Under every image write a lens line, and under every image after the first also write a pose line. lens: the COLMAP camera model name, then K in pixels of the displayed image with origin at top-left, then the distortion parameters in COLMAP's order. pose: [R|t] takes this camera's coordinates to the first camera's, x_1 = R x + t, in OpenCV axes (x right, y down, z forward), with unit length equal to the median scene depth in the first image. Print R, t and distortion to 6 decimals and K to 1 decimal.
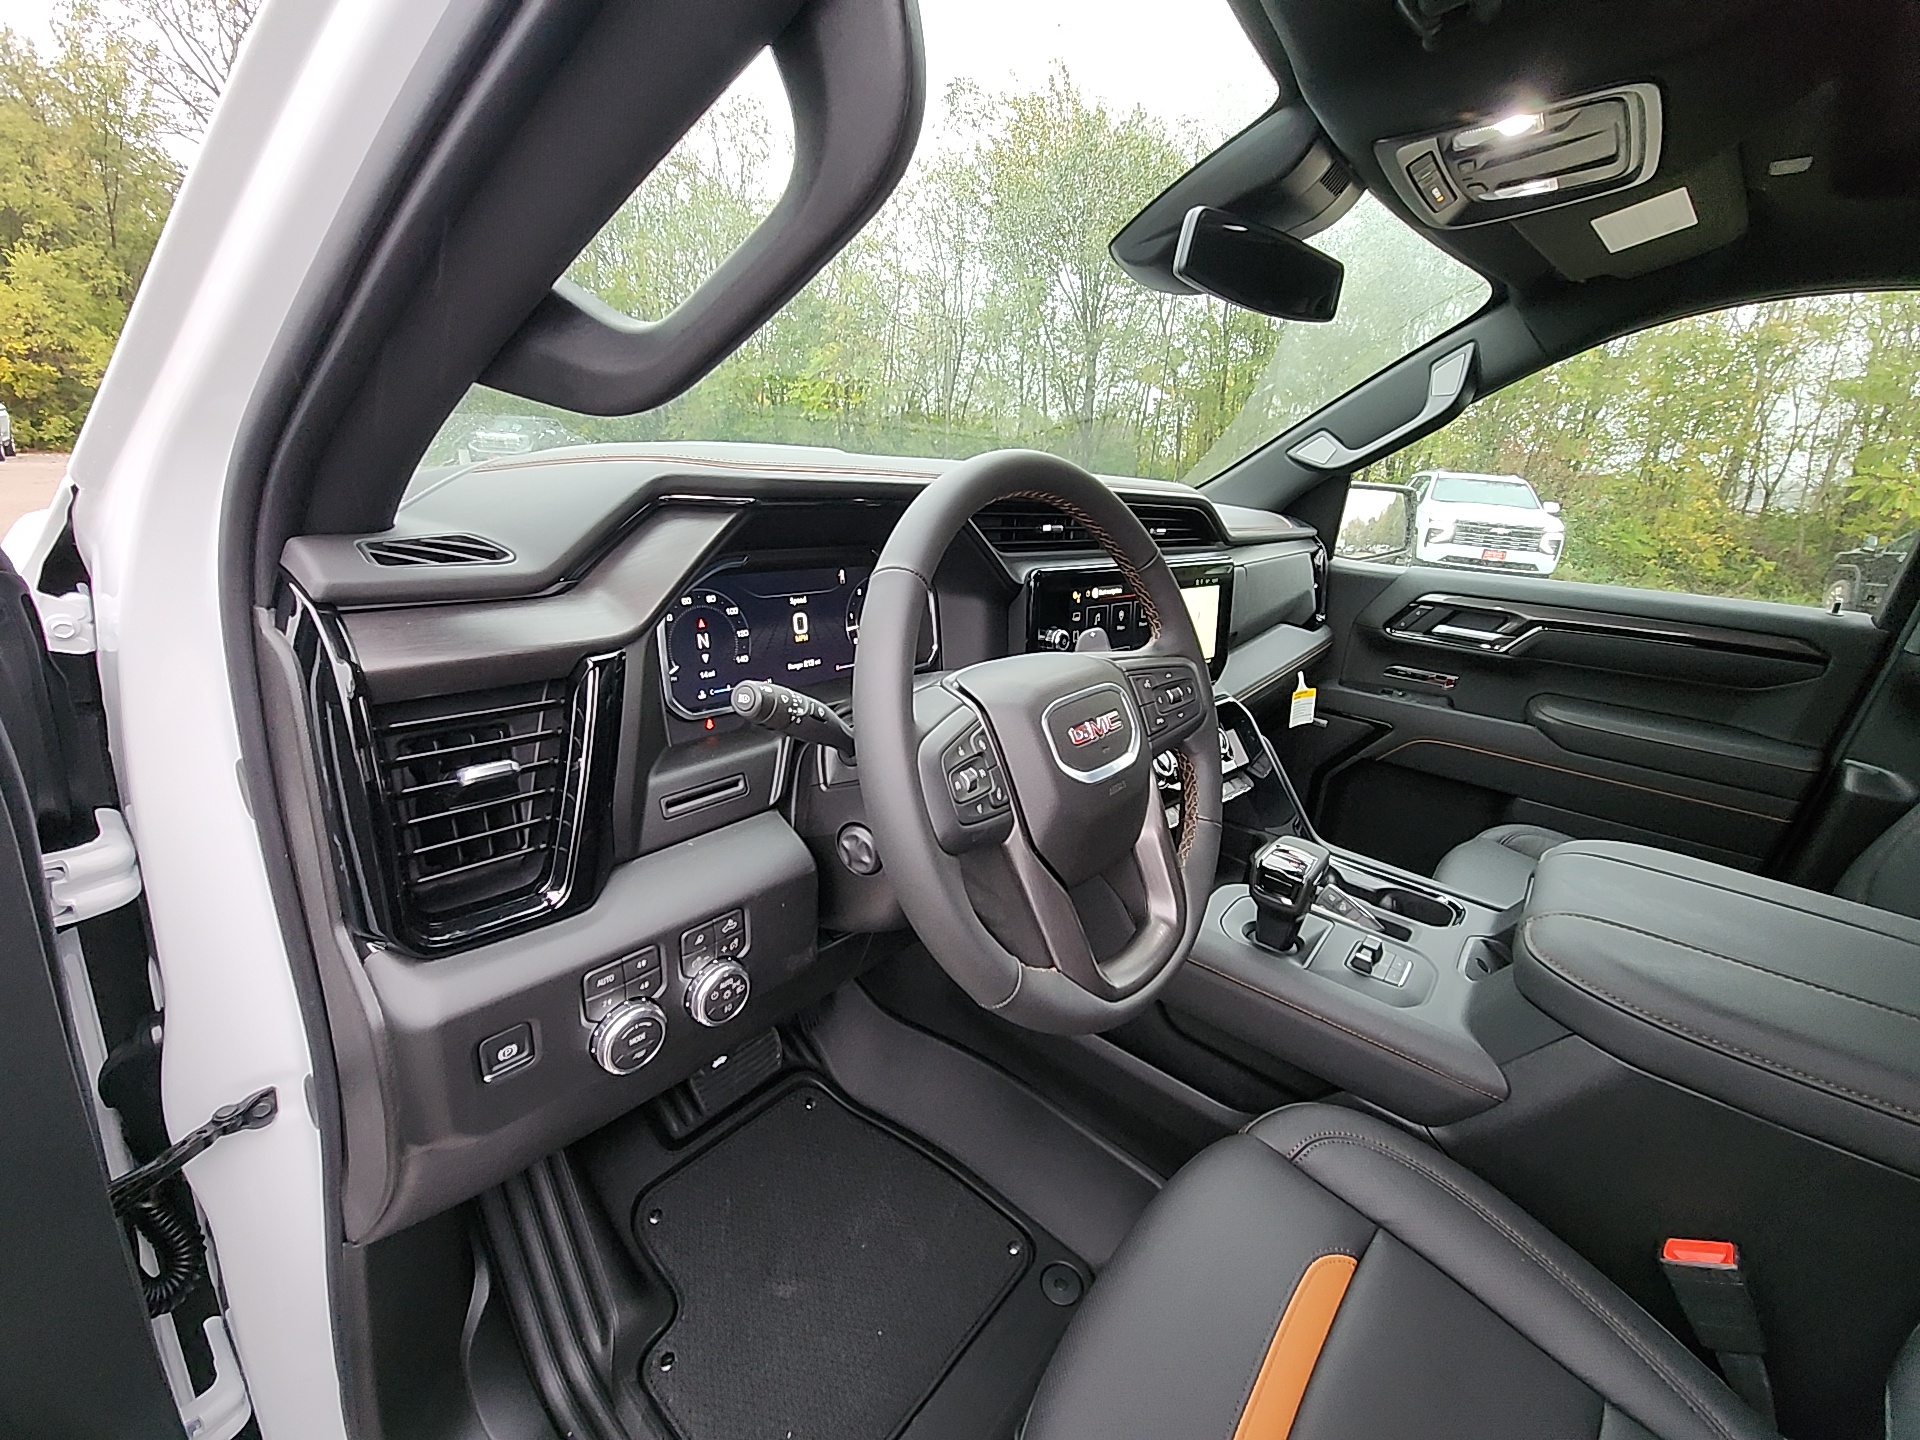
lens RADIAL K [[773.1, 0, 950.9], [0, 773.1, 703.2], [0, 0, 1]] dist [0.009666, -0.005171]
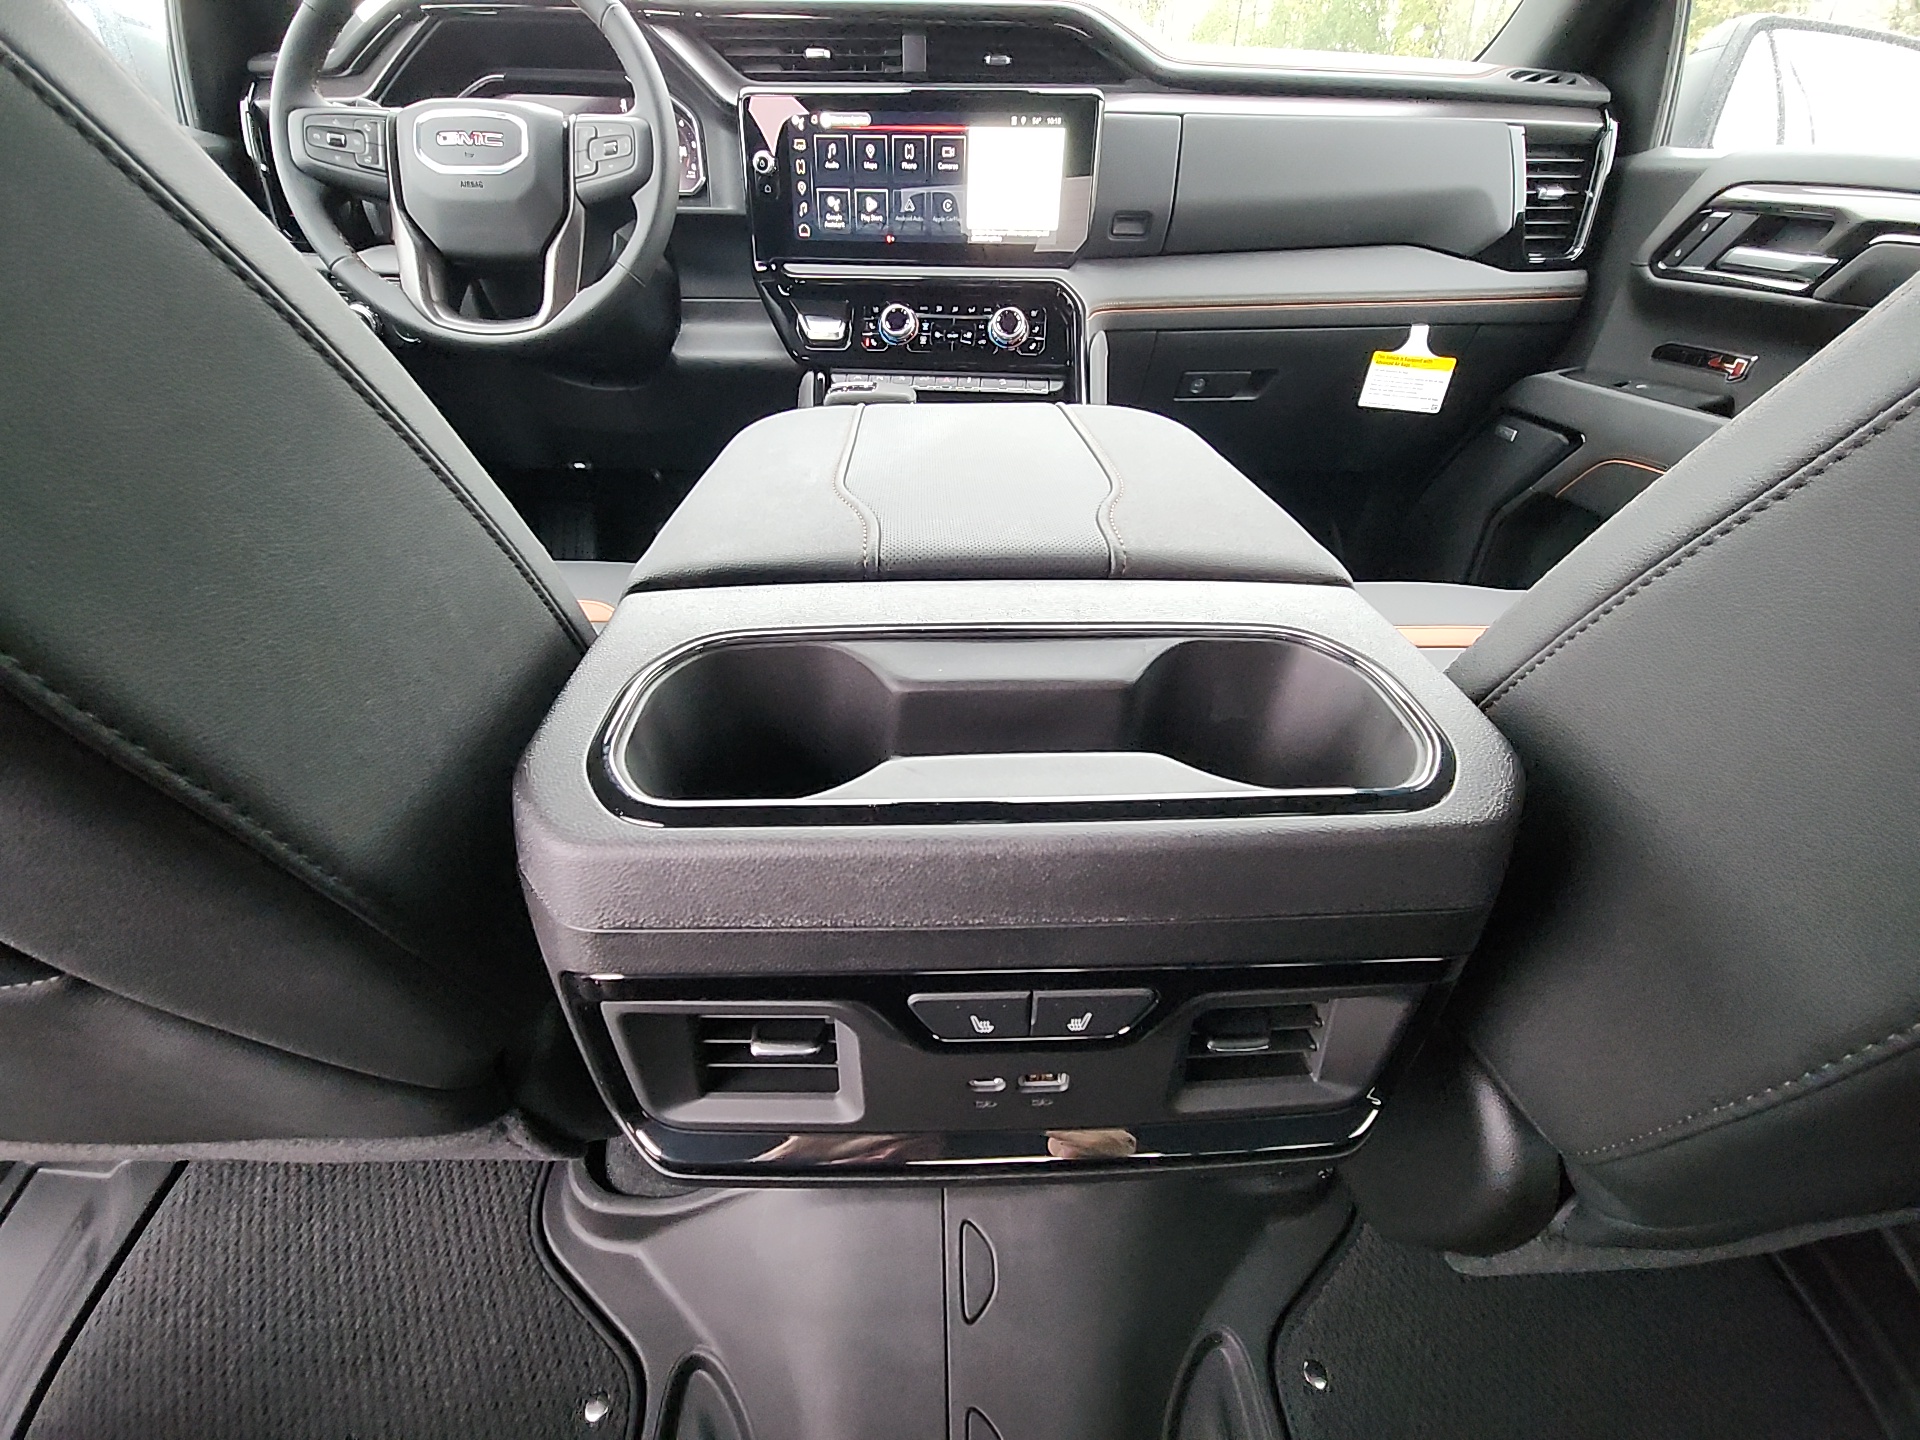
lens RADIAL K [[773.1, 0, 954.8], [0, 773.1, 704.9], [0, 0, 1]] dist [0.009666, -0.005171]
pose [[0.666444, 0.357193, -0.654420, 1.516059], [-0.191266, 0.930298, 0.312991, 0.276304], [0.720603, -0.083422, 0.688311, 0.401358]]
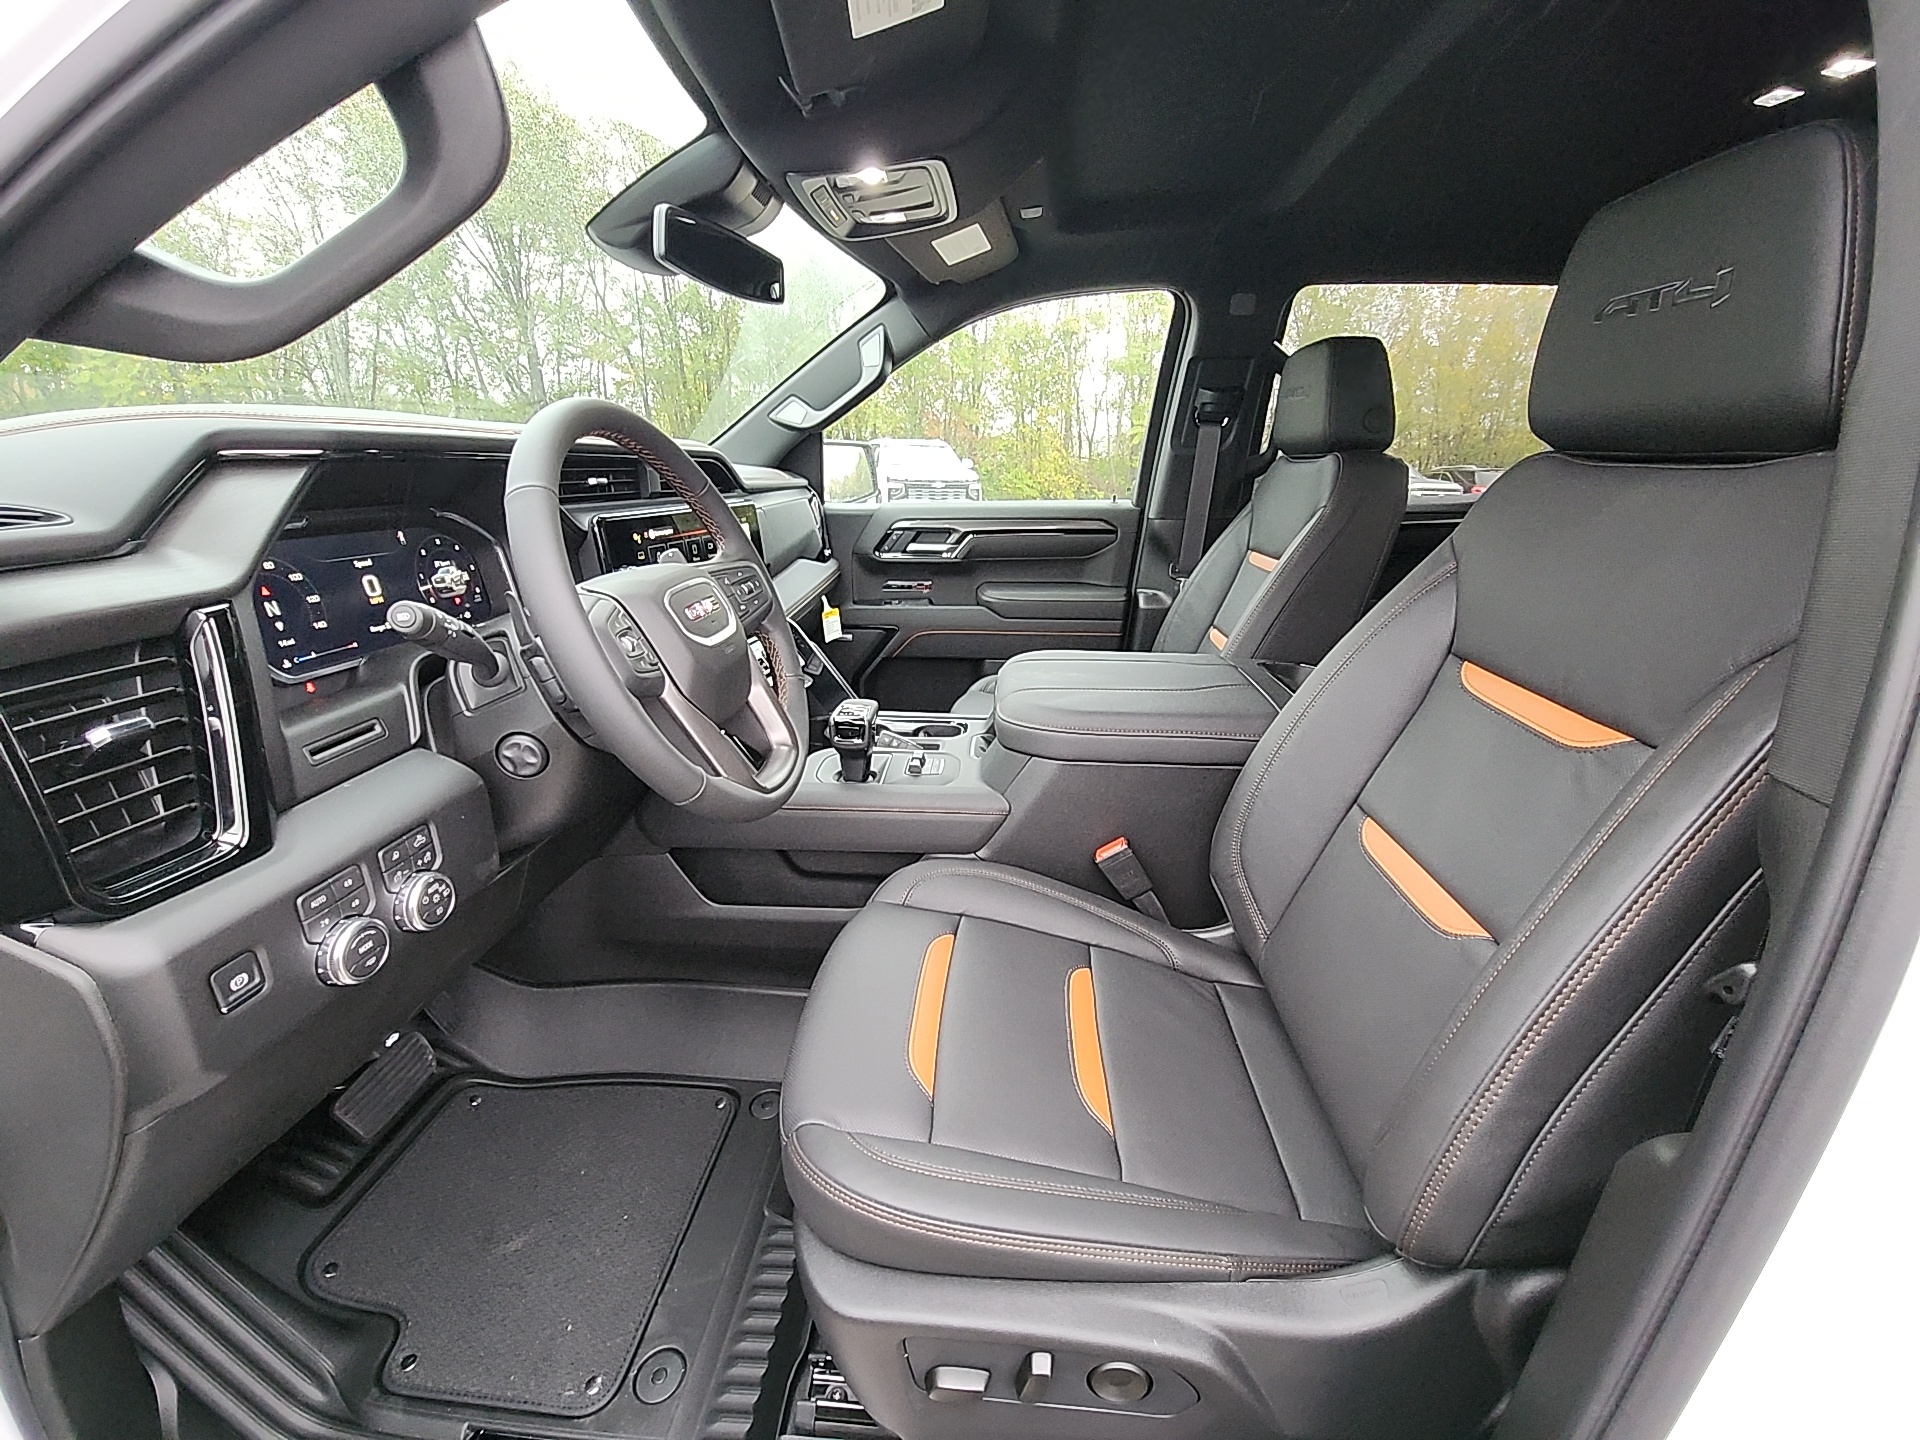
lens RADIAL K [[773.1, 0, 949.8], [0, 773.1, 699.6], [0, 0, 1]] dist [0.009666, -0.005171]
pose [[0.811250, -0.232534, 0.536471, -0.154223], [0.222444, 0.971266, 0.084617, 0.117995], [-0.540732, 0.050689, 0.839666, -0.236185]]
